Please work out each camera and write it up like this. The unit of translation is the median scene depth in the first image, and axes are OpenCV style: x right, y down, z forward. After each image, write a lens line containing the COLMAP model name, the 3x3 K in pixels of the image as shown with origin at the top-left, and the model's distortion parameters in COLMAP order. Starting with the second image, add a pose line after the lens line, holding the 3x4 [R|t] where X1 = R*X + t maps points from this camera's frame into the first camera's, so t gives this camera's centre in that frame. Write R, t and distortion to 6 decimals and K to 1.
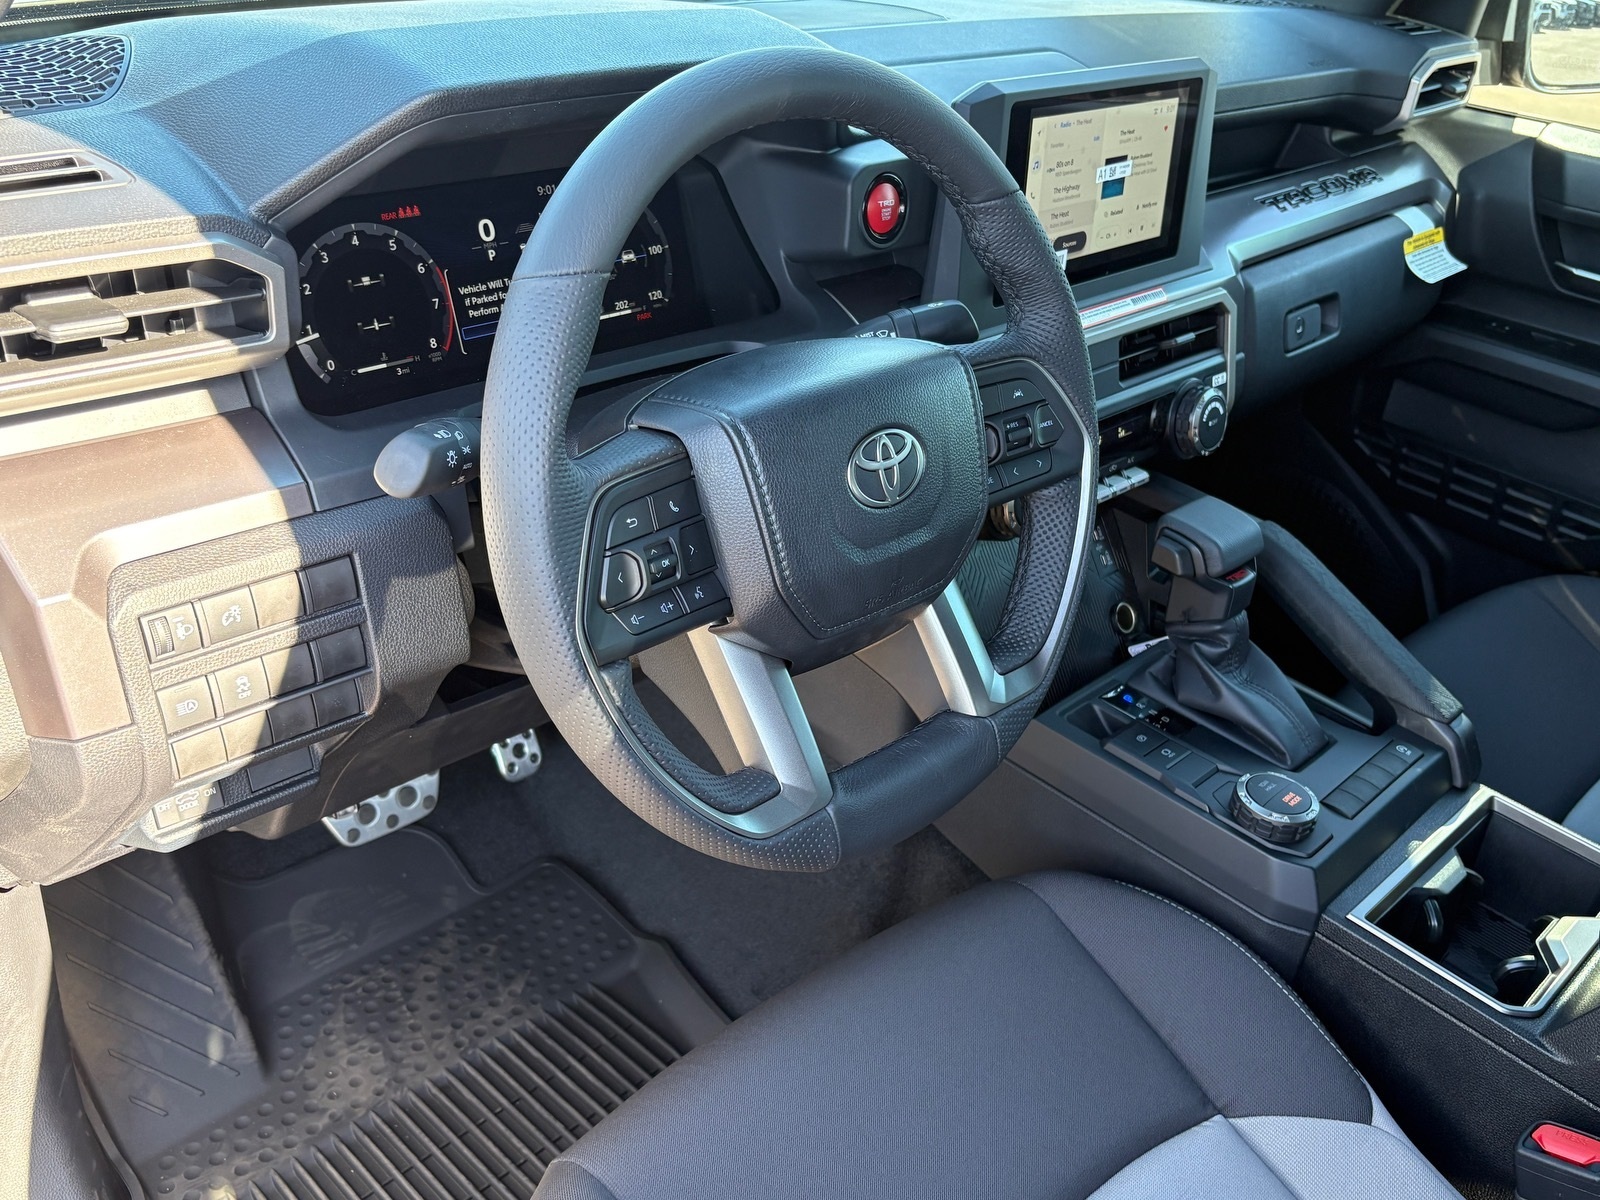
lens RADIAL K [[1417.2, 0, 800.0], [0, 1417.2, 600.0], [0, 0, 1]] dist [0.035756, -0.068725]
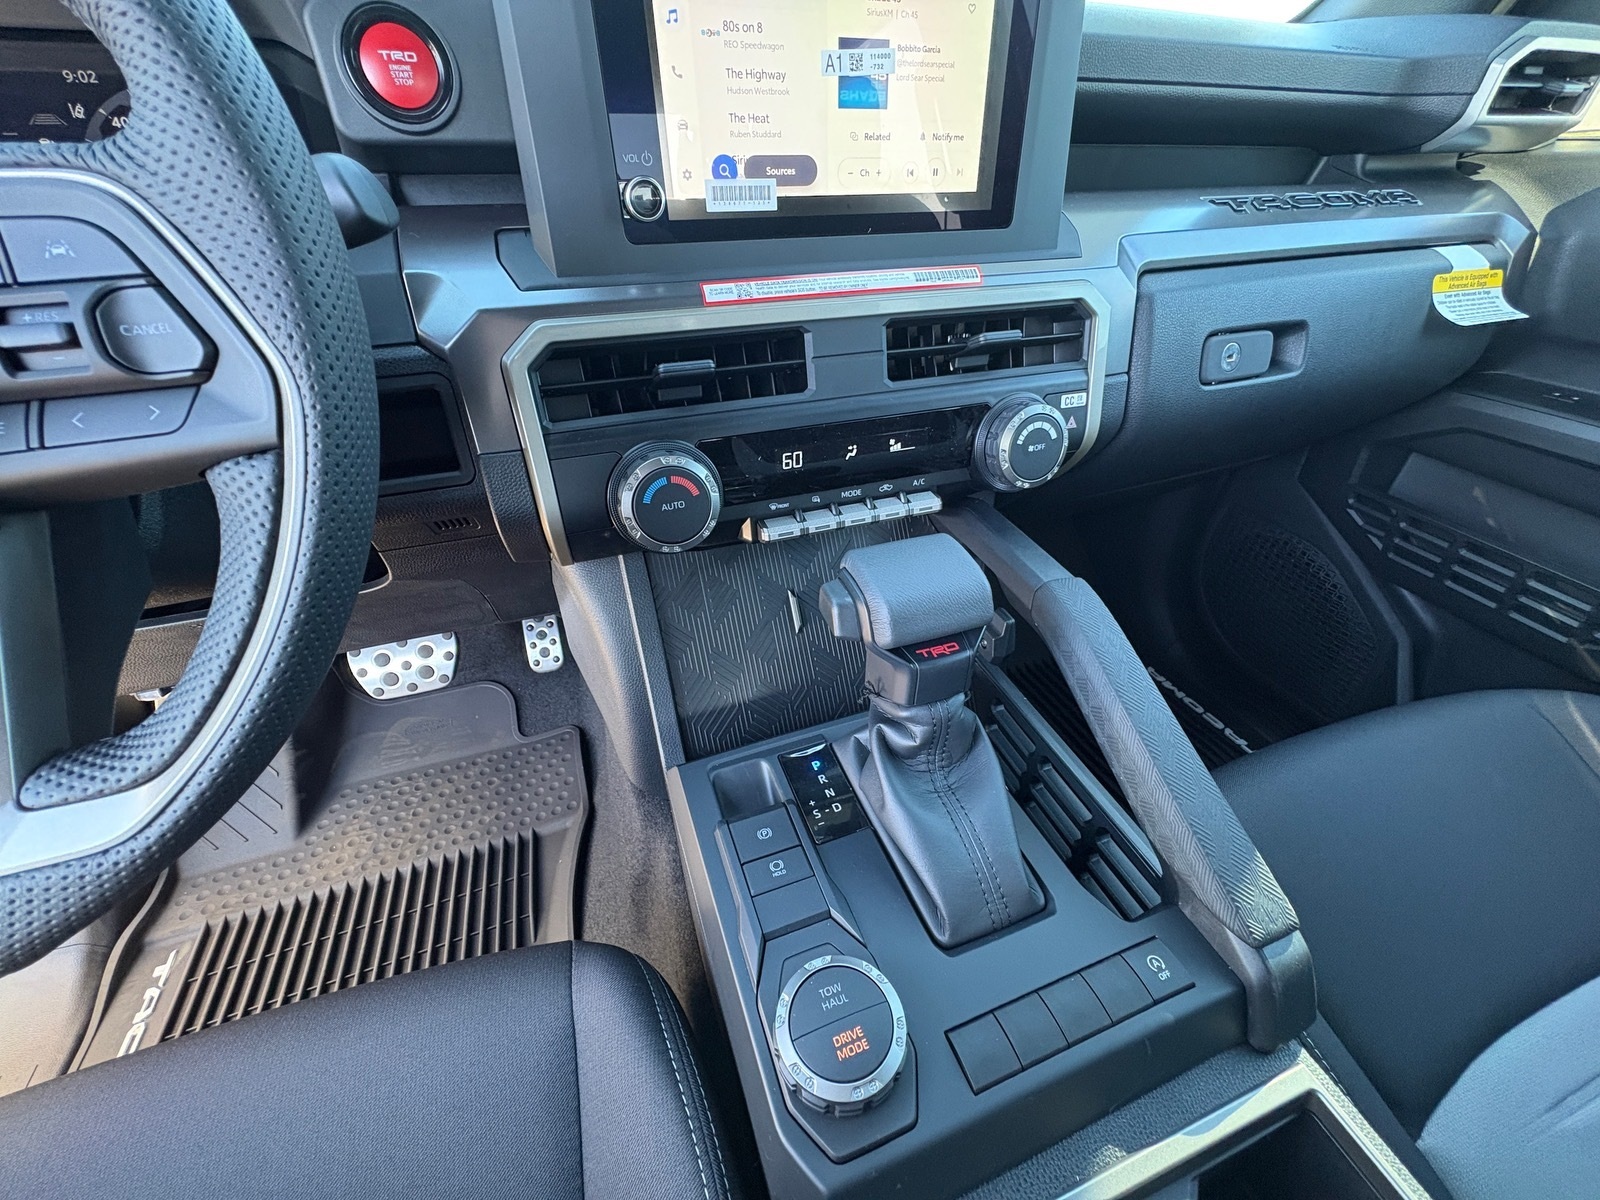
lens RADIAL K [[633.5, 0, 800.0], [0, 633.5, 600.0], [0, 0, 1]] dist [-0.000153, -0.000175]
pose [[0.906154, 0.171460, -0.386635, 0.376494], [-0.141241, 0.984338, 0.105496, -0.068175], [0.398668, -0.040986, 0.916179, 0.712718]]
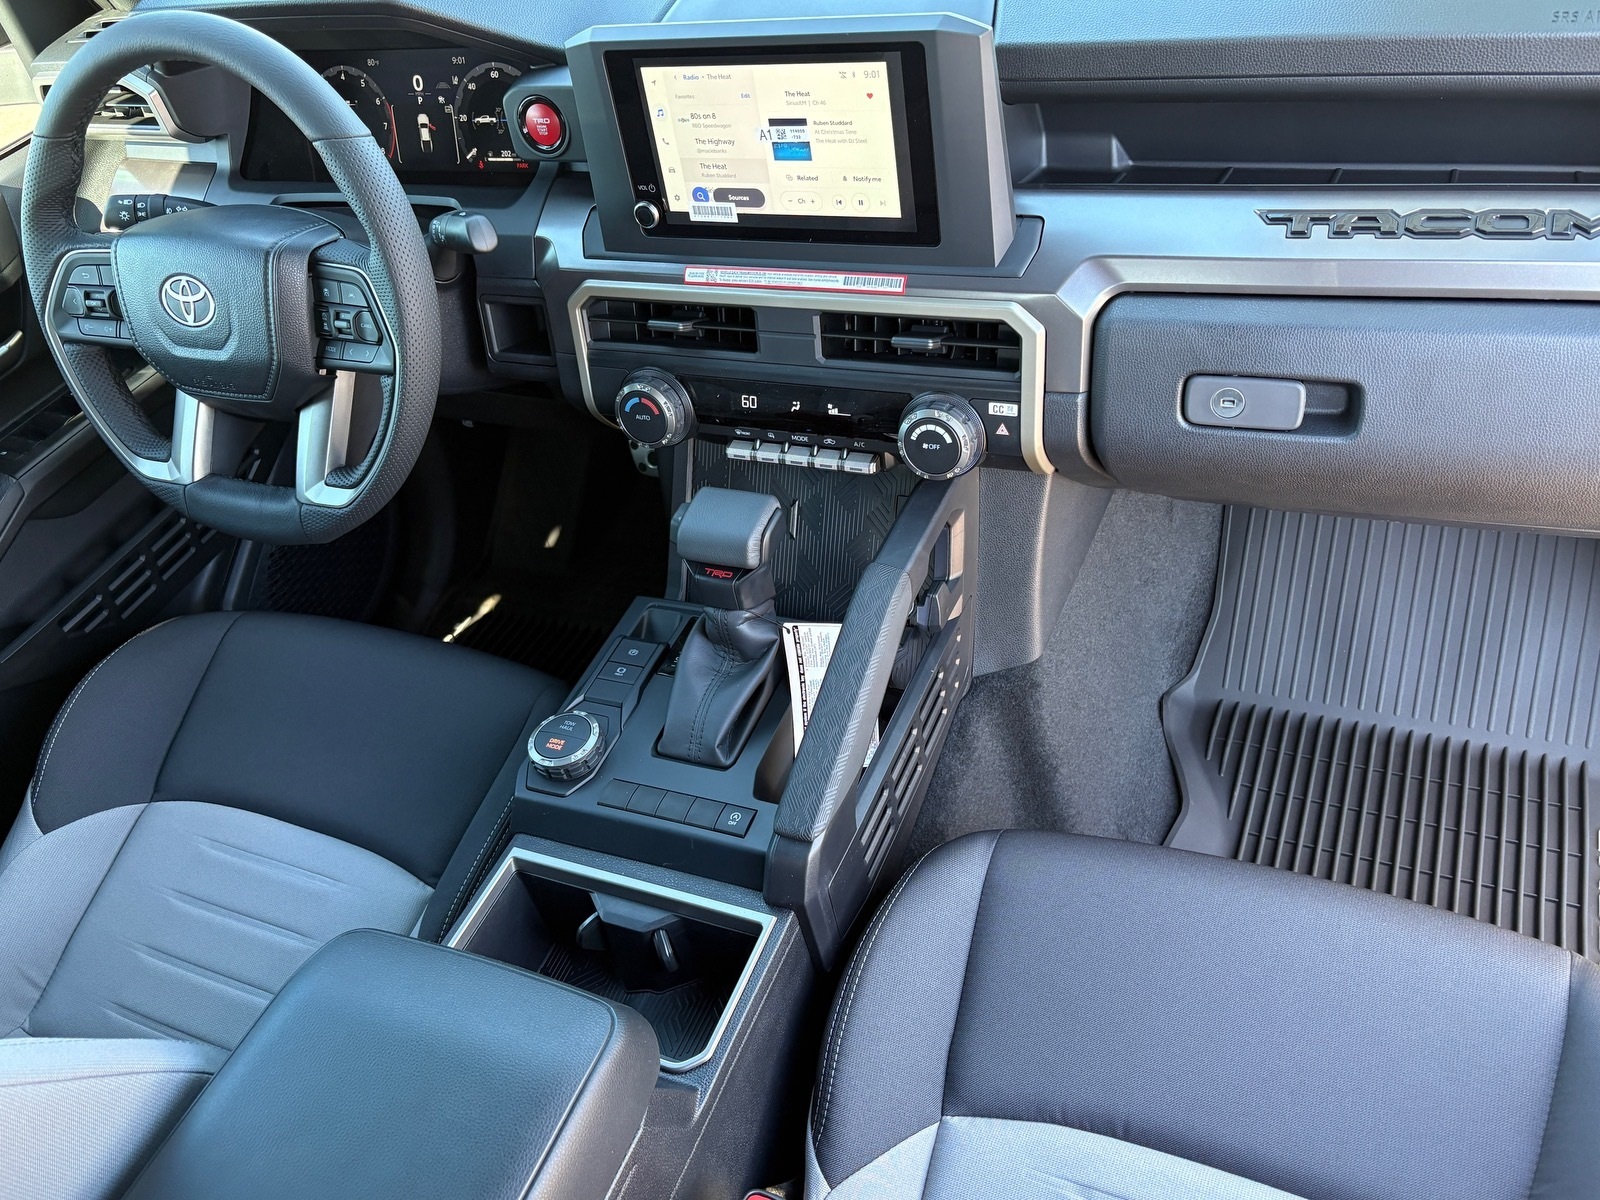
lens RADIAL K [[1322.2, 0, 800.0], [0, 1322.2, 600.0], [0, 0, 1]] dist [0.117036, -0.222022]
pose [[0.358243, 0.495005, -0.791601, 1.115668], [-0.285165, 0.865372, 0.412083, -0.416605], [0.889012, 0.078111, 0.451171, 0.659394]]
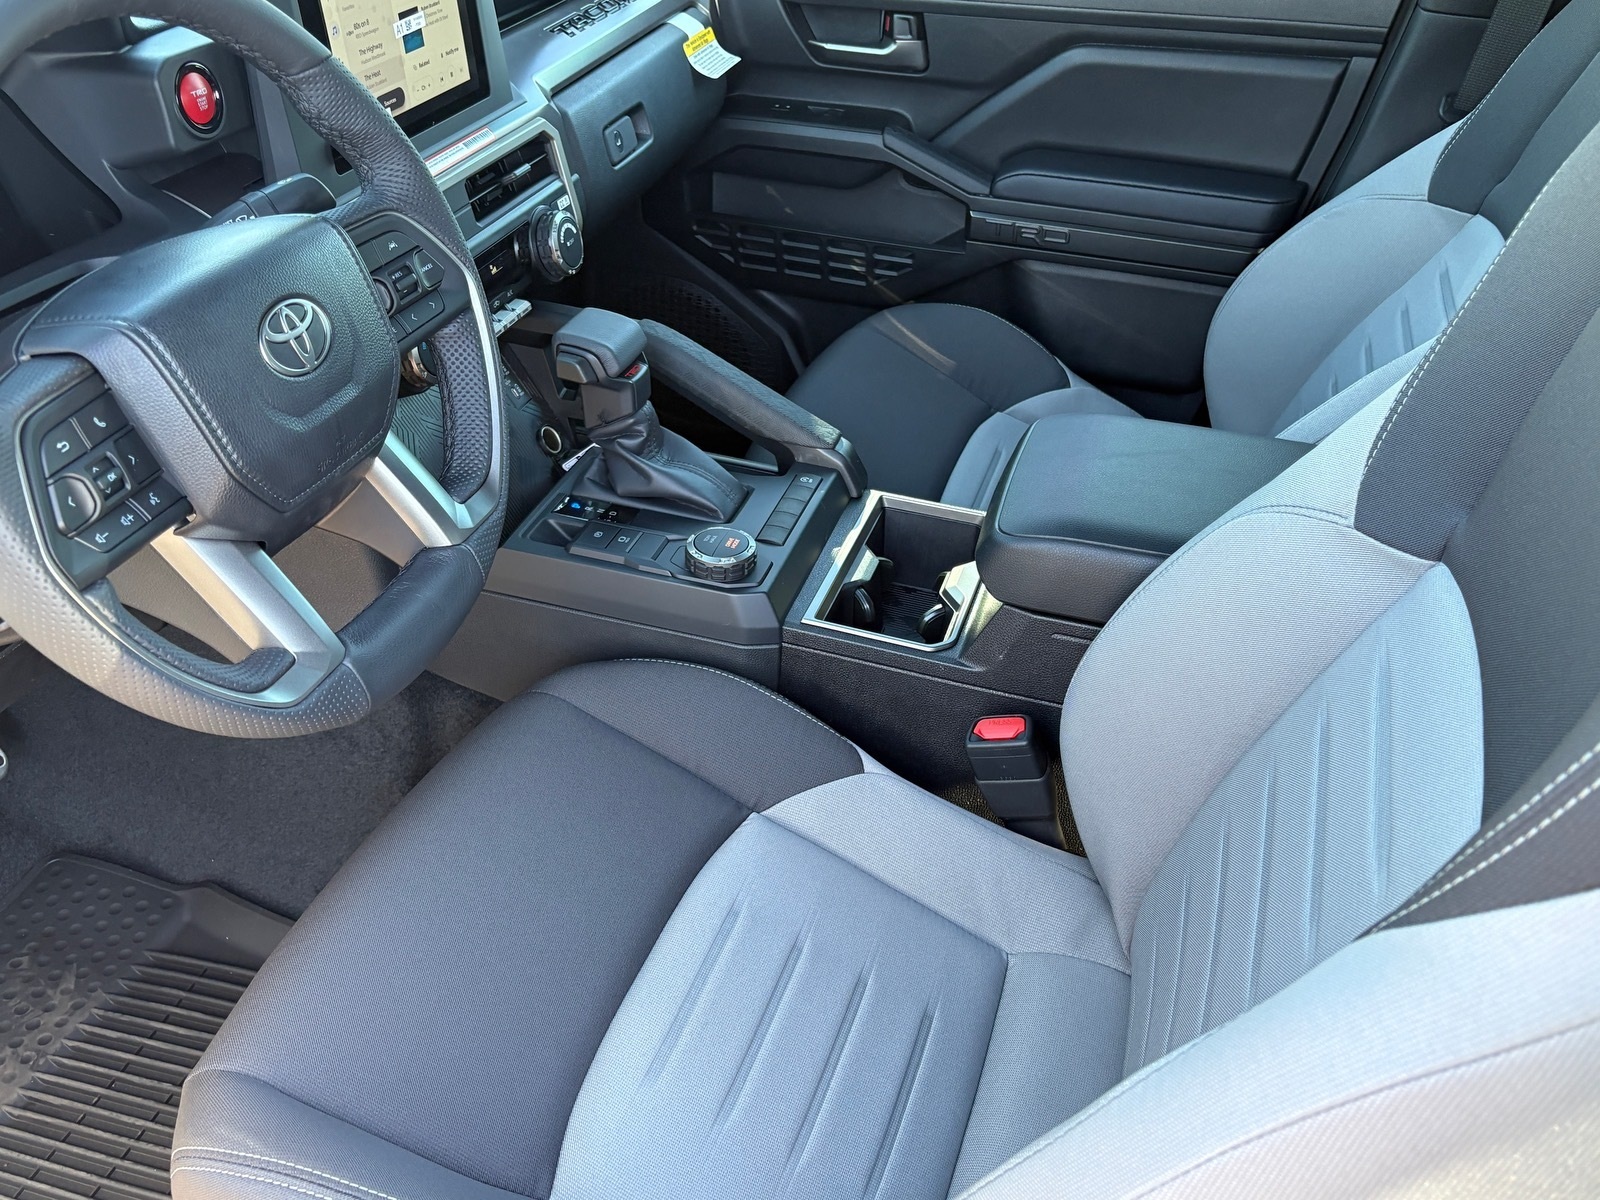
lens RADIAL K [[1396.7, 0, 800.0], [0, 1396.7, 600.0], [0, 0, 1]] dist [0.017665, -0.002378]
pose [[0.880172, -0.315116, 0.354964, -0.027920], [0.279335, 0.948502, 0.149383, 0.028772], [-0.383757, -0.032329, 0.922868, -0.083468]]
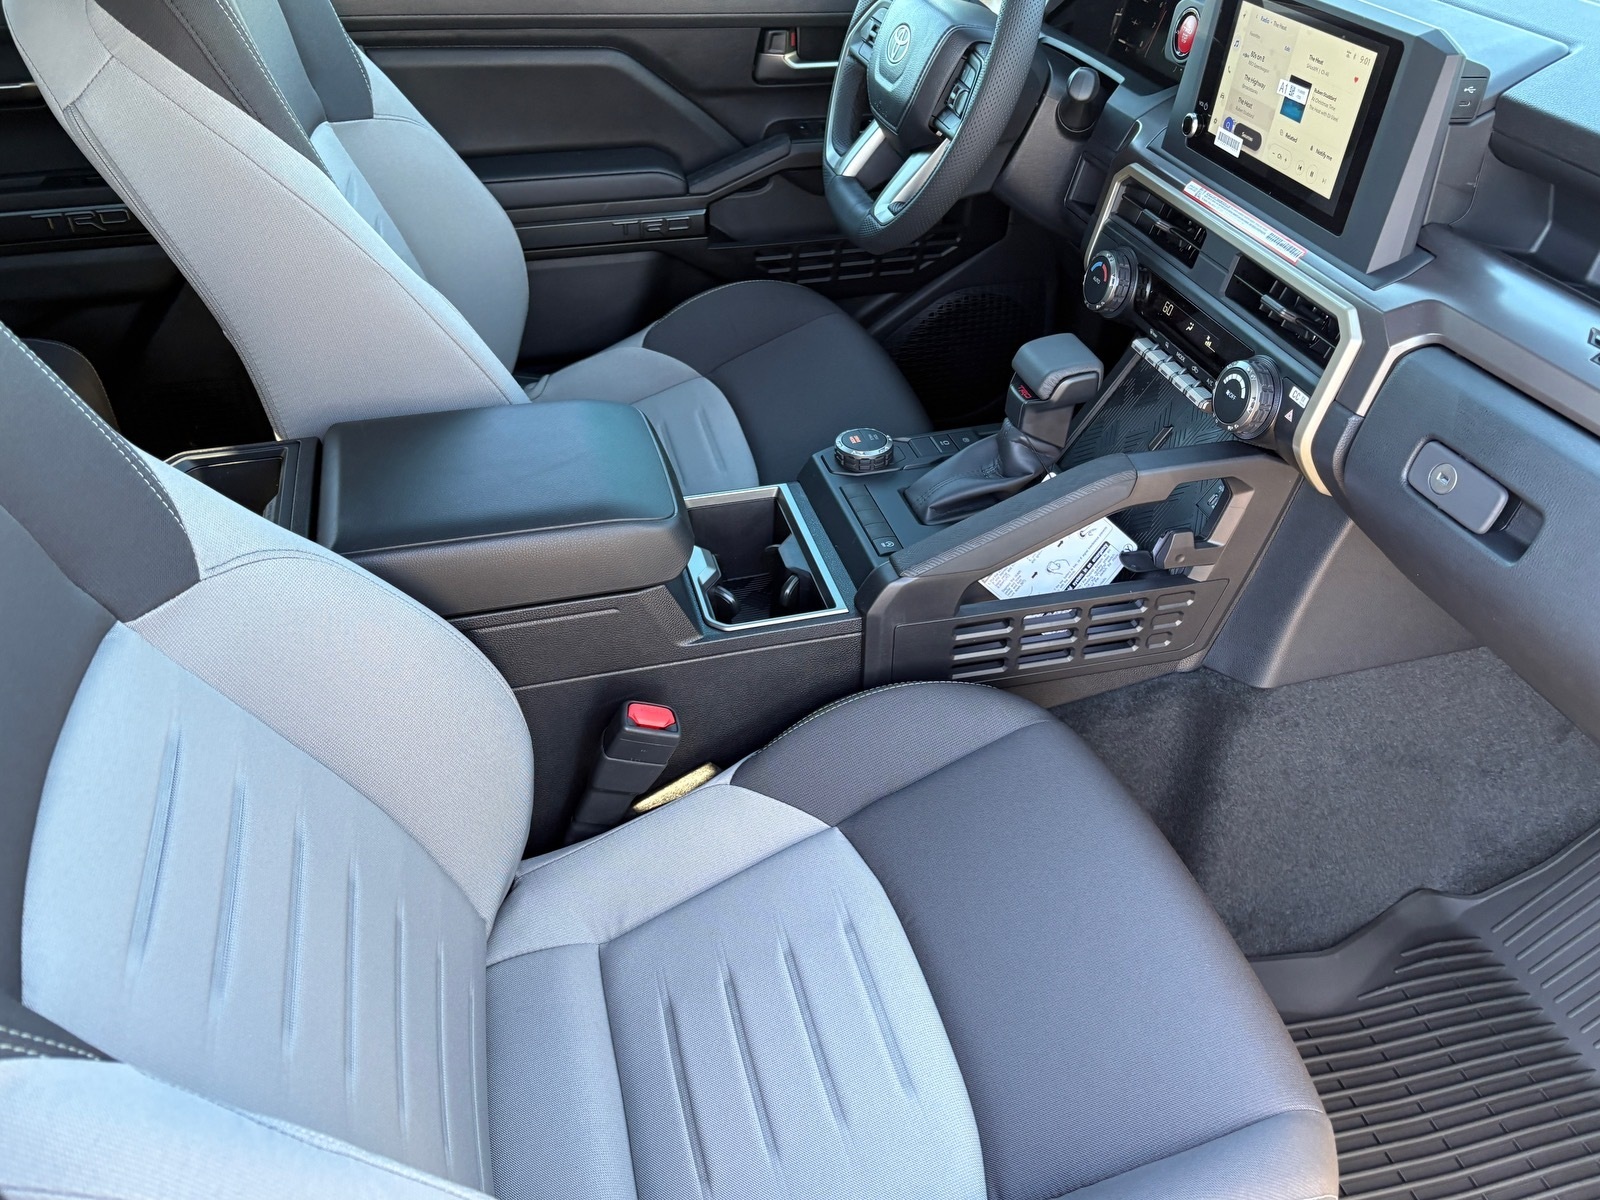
lens RADIAL K [[1353.7, 0, 800.0], [0, 1353.7, 600.0], [0, 0, 1]] dist [-0.071891, 0.196048]
pose [[-0.486771, 0.414937, -0.768688, 1.380388], [-0.501378, 0.587881, 0.634836, -0.551647], [0.715314, 0.694423, -0.078123, 1.119011]]
